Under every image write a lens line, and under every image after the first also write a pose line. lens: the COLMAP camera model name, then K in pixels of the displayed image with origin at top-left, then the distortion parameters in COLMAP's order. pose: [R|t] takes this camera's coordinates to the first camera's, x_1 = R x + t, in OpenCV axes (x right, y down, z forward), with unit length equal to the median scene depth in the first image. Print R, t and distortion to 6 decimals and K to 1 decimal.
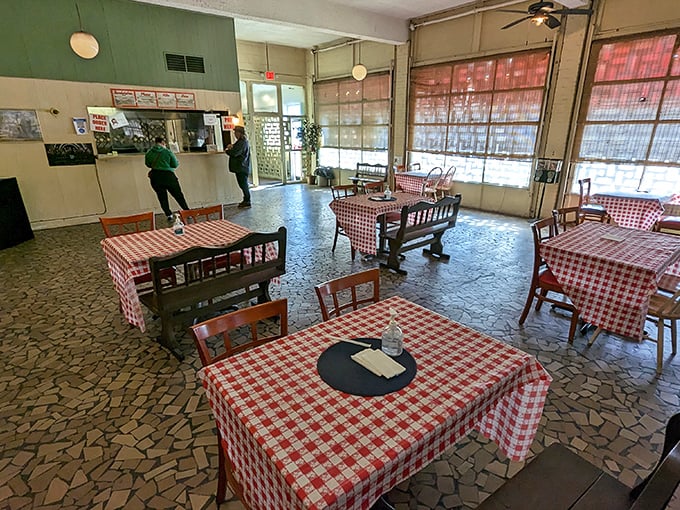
lens RADIAL K [[372.4, 0, 342.5], [0, 372.4, 258.0], [0, 0, 1]] dist [-0.004077, -0.003957]
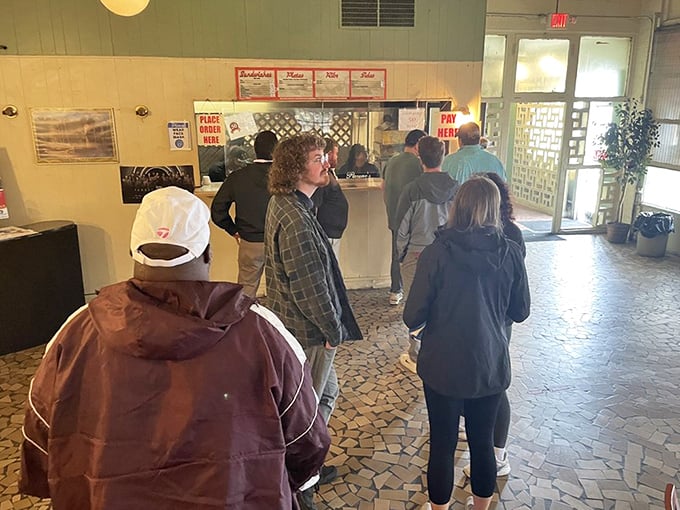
lens RADIAL K [[549.1, 0, 336.8], [0, 549.1, 251.9], [0, 0, 1]] dist [0.027841, -0.041732]
pose [[0.854632, 0.138494, -0.500423, -0.038518], [-0.168179, 0.985651, -0.014437, -0.128552], [0.491243, 0.096499, 0.865661, 0.253122]]
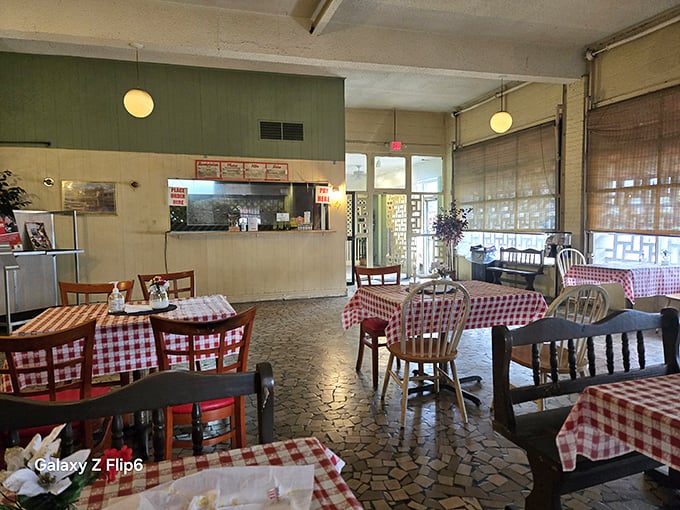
lens RADIAL K [[452.5, 0, 334.9], [0, 452.5, 259.9], [0, 0, 1]] dist [0.015399, -0.003424]
pose [[0.920583, 0.021717, -0.389942, 0.070398], [-0.118747, 0.966745, -0.226501, -0.011402], [0.372056, 0.254818, 0.892548, 0.133714]]
